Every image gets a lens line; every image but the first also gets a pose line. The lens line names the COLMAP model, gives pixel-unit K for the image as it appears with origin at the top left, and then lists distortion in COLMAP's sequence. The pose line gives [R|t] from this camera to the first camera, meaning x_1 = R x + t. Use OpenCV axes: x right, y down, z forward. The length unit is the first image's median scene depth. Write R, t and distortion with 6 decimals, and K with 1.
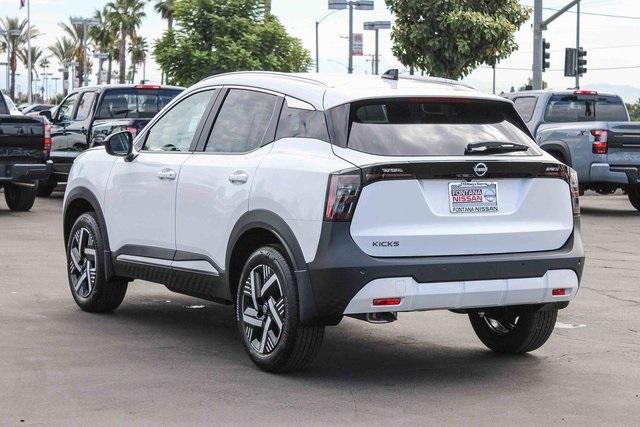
lens RADIAL K [[1594.9, 0, 319.8], [0, 1594.9, 213.4], [0, 0, 1]] dist [-0.043631, 0.000000]
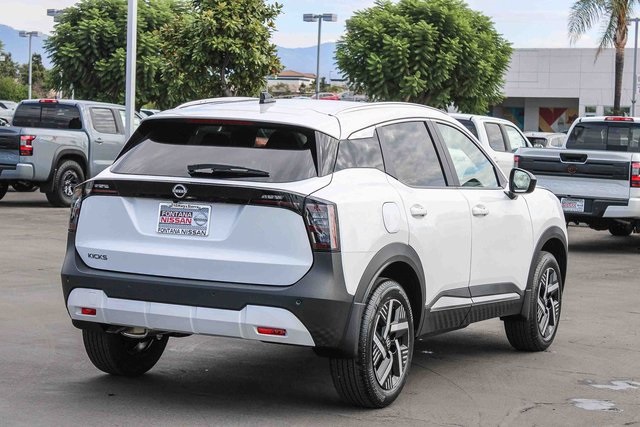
lens RADIAL K [[1594.9, 0, 319.8], [0, 1594.9, 213.6], [0, 0, 1]] dist [-0.043631, 0.000000]
pose [[0.550041, 0.052956, -0.833457, 0.963819], [-0.088656, 0.996051, 0.004778, -0.026057], [0.830418, 0.071263, 0.552564, 0.531483]]
